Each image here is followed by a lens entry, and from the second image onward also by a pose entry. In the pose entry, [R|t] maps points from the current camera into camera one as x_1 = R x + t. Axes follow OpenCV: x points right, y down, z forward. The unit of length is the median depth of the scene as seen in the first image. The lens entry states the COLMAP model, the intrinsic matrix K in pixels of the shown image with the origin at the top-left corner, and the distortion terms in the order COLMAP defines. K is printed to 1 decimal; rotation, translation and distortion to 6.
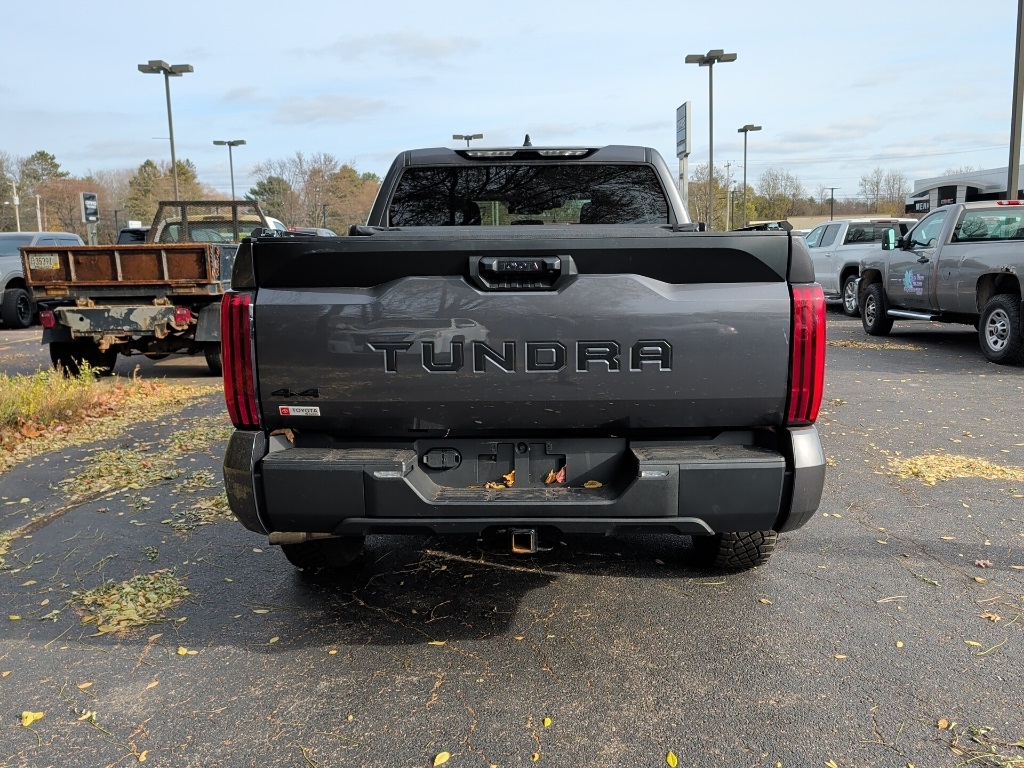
lens RADIAL K [[853.3, 0, 513.3], [0, 853.3, 385.2], [0, 0, 1]] dist [0.041324, -0.048751]
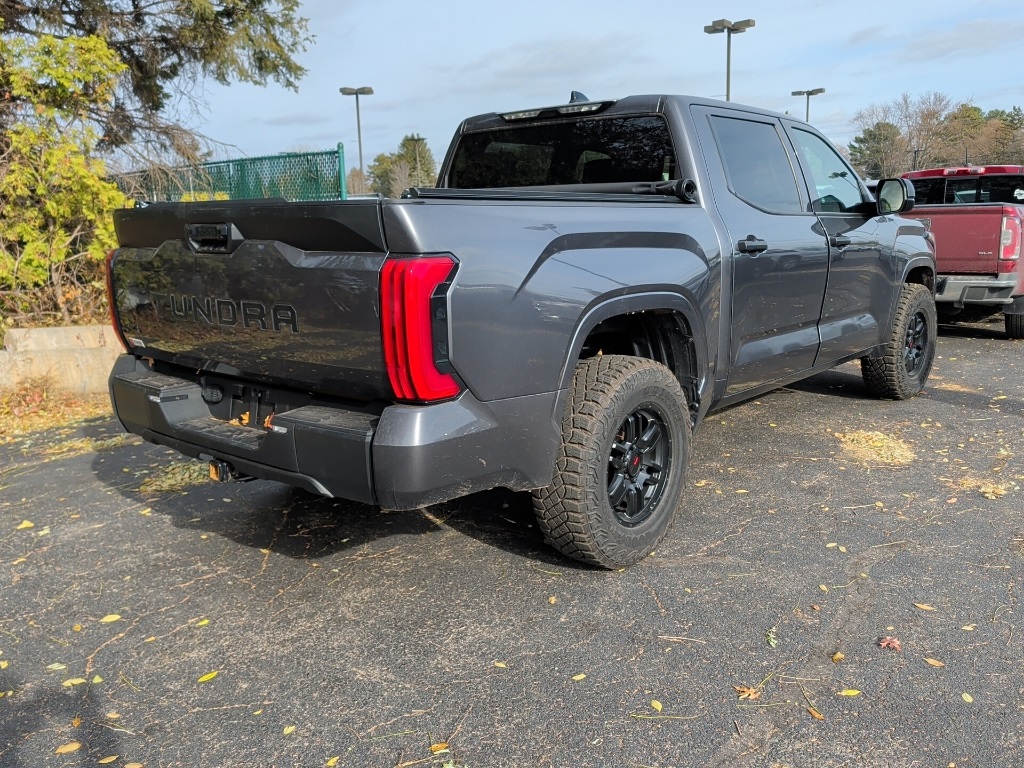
lens RADIAL K [[853.3, 0, 514.5], [0, 853.3, 384.5], [0, 0, 1]] dist [0.041324, -0.048751]
pose [[0.783594, 0.117678, -0.610026, 0.738520], [-0.085072, 0.992972, 0.082273, -0.046148], [0.615421, -0.012573, 0.788098, 0.235244]]
